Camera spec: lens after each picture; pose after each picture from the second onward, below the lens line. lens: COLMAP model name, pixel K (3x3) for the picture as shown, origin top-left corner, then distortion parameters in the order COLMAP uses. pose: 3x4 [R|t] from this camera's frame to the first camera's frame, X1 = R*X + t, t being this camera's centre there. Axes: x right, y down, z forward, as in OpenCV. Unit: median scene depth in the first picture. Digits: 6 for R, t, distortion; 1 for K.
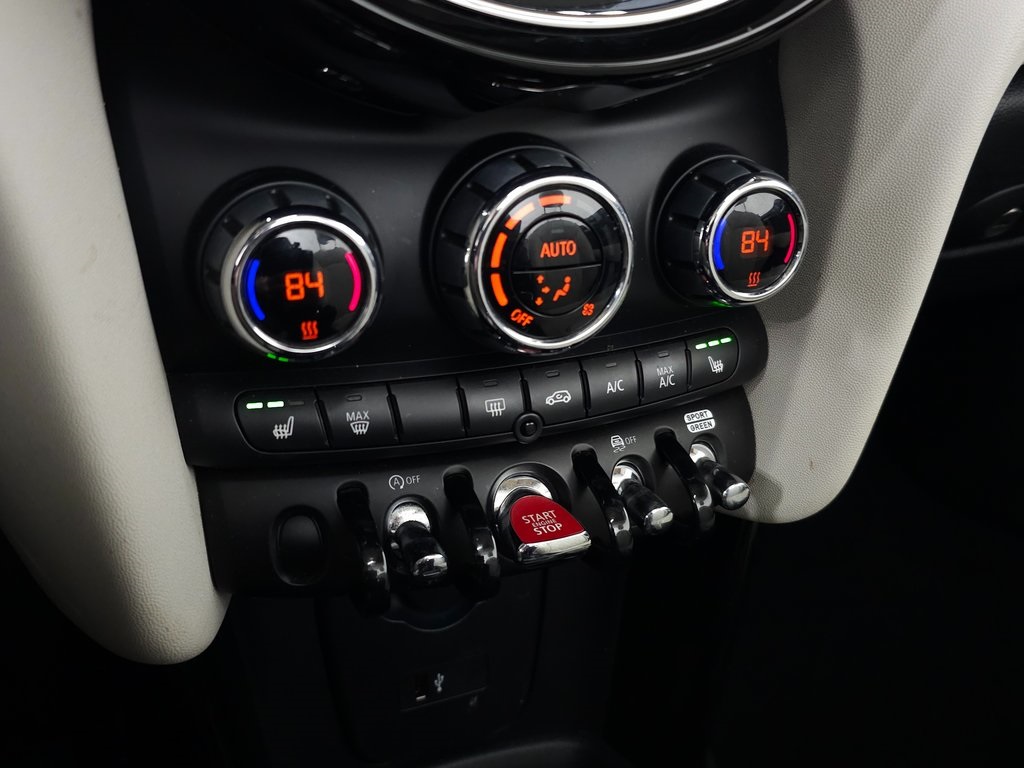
lens RADIAL K [[926.5, 0, 514.3], [0, 926.5, 373.9], [0, 0, 1]] dist [0.078318, -0.001055]
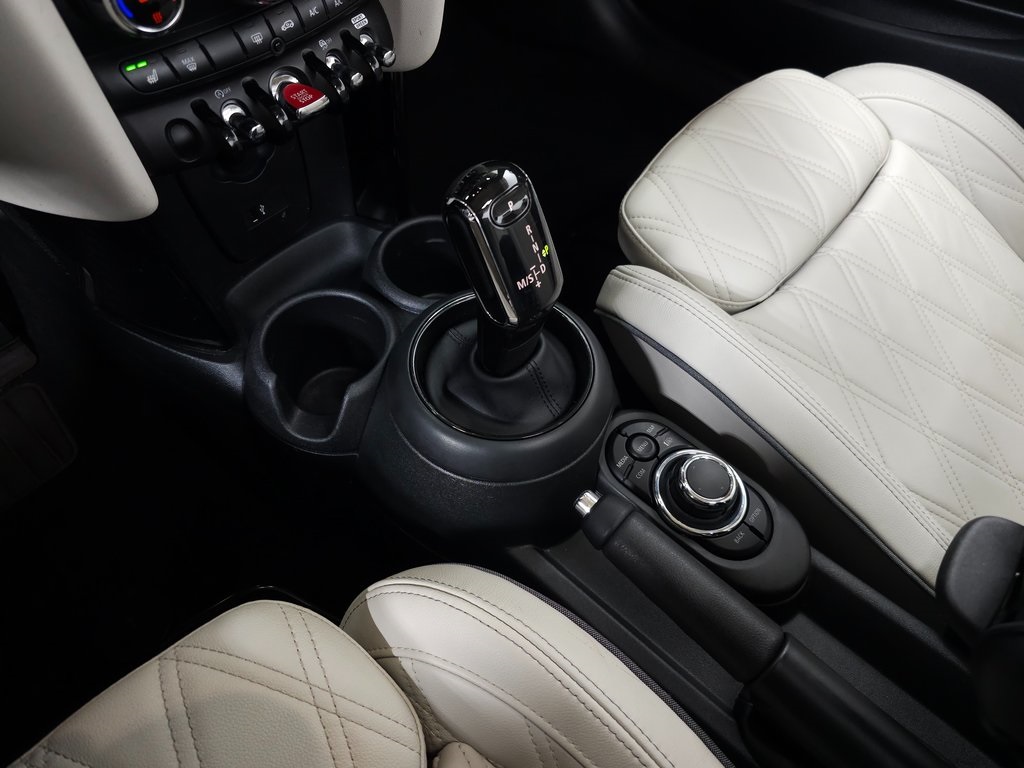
lens RADIAL K [[686.6, 0, 523.2], [0, 686.6, 365.0], [0, 0, 1]] dist [0.028112, -0.035384]
pose [[0.882026, -0.372737, 0.288266, -0.189222], [0.177339, 0.829378, 0.529796, -0.058995], [-0.436555, -0.416173, 0.797634, -0.604463]]
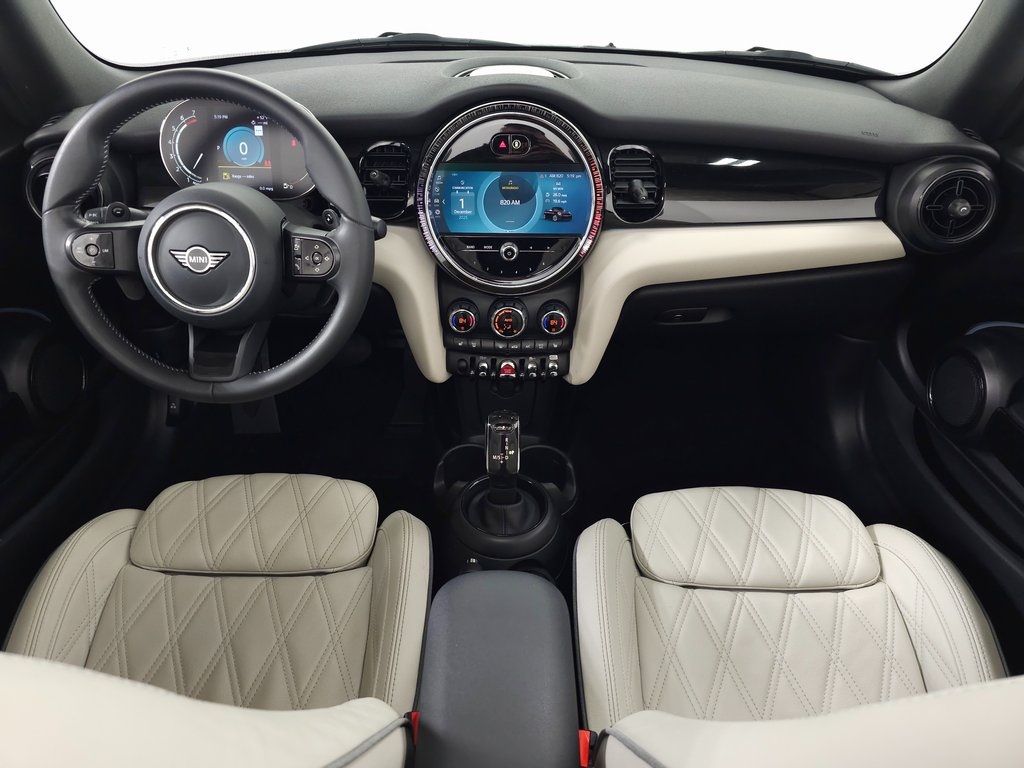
lens RADIAL K [[686.6, 0, 510.8], [0, 686.6, 381.3], [0, 0, 1]] dist [0.028112, -0.035384]
pose [[0.923861, 0.189694, -0.332410, 1.254886], [-0.146948, 0.977771, 0.149569, -0.331988], [0.353393, -0.089334, 0.931200, -2.366186]]
